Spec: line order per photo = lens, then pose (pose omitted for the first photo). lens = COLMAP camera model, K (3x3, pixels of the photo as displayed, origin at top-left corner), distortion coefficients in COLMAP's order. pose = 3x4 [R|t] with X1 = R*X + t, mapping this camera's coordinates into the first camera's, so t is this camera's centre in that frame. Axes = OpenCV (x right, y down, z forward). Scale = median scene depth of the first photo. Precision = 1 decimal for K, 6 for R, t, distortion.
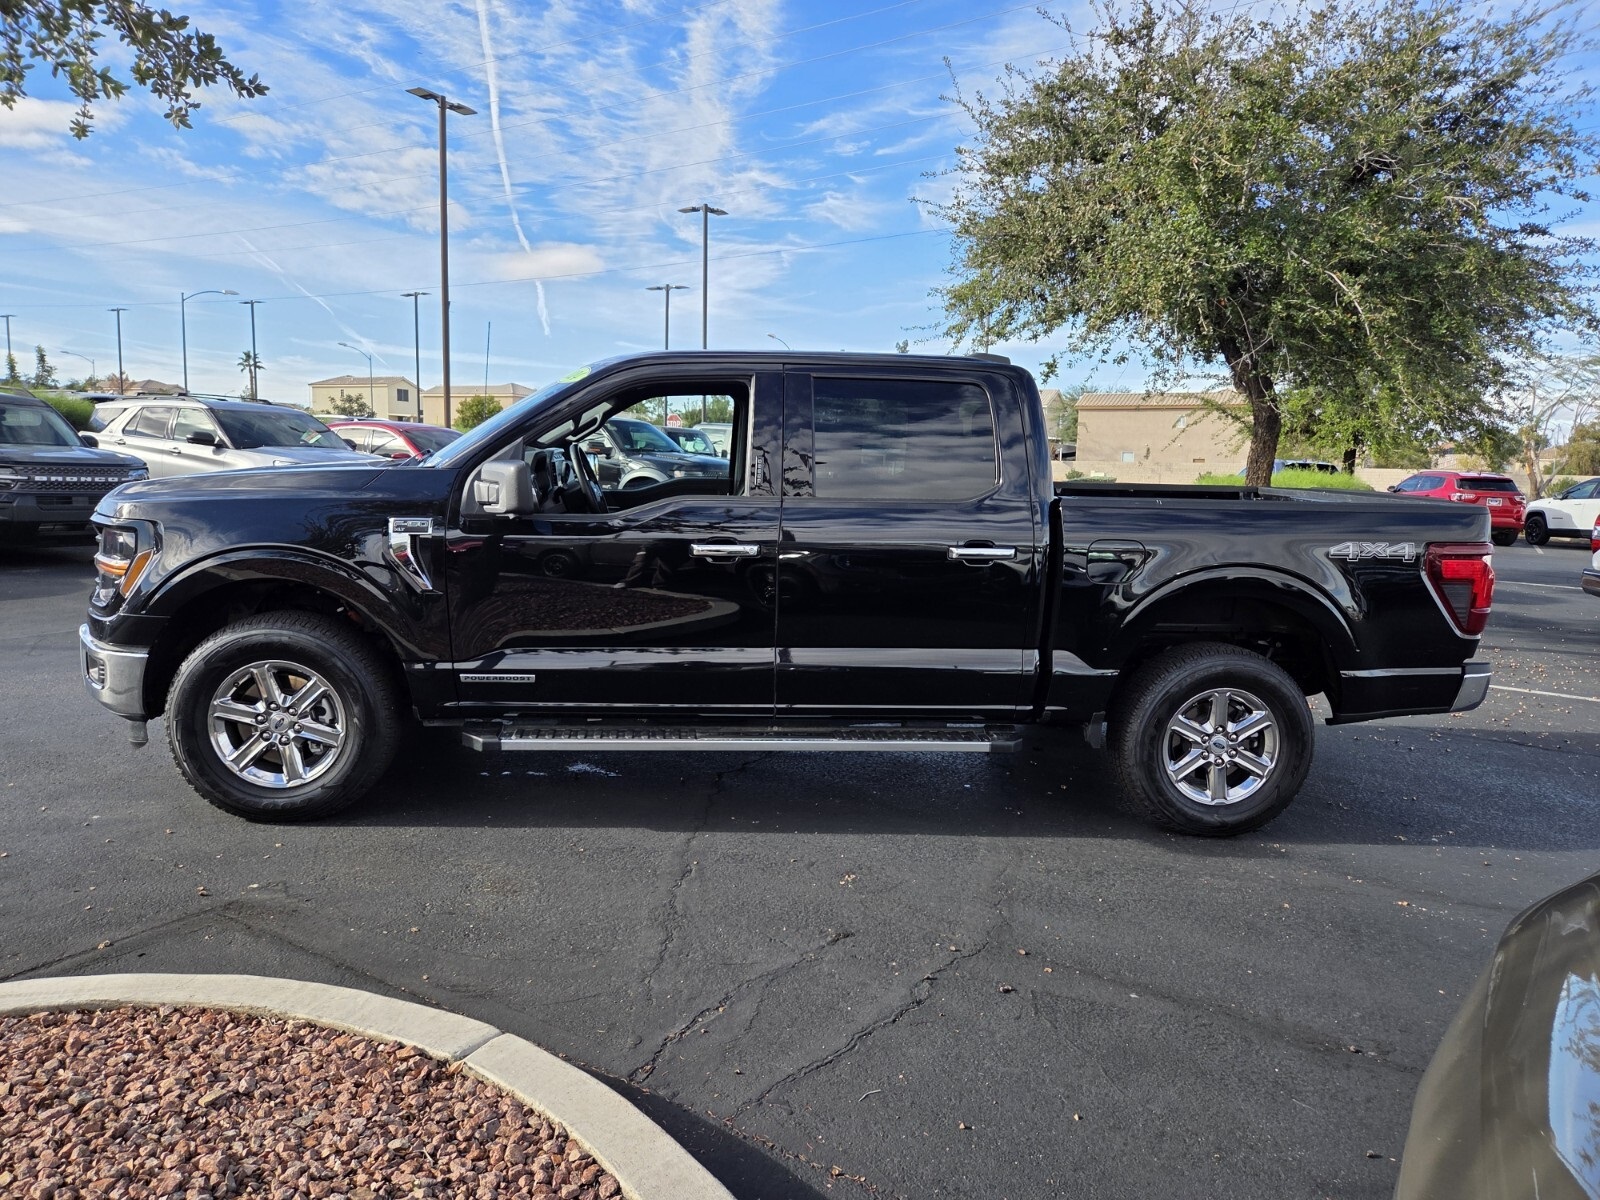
lens RADIAL K [[1090.3, 0, 768.7], [0, 1090.3, 605.5], [0, 0, 1]] dist [0.046833, -0.020369]
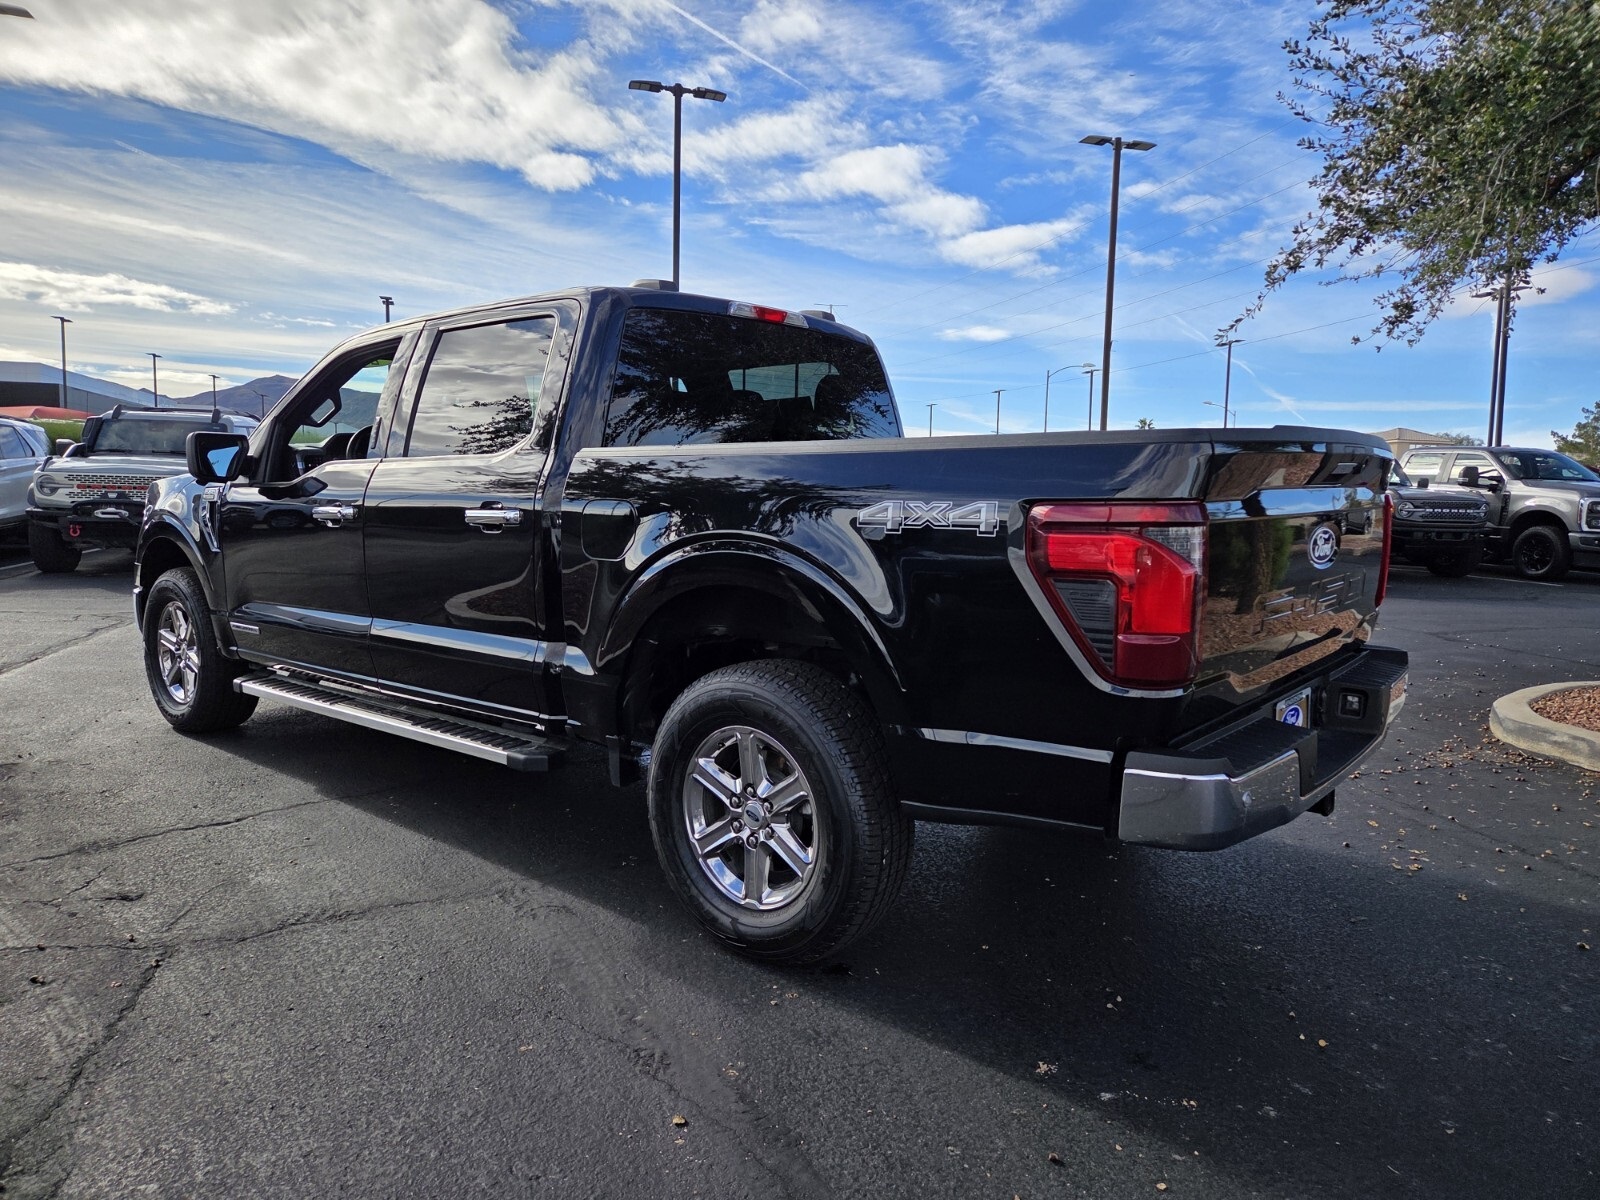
lens RADIAL K [[1090.3, 0, 790.0], [0, 1090.3, 604.9], [0, 0, 1]] dist [0.046833, -0.020369]
pose [[0.706062, 0.050112, -0.706375, 0.892174], [-0.090323, 0.995719, -0.019644, 0.013254], [0.702367, 0.077671, 0.707565, 0.556036]]
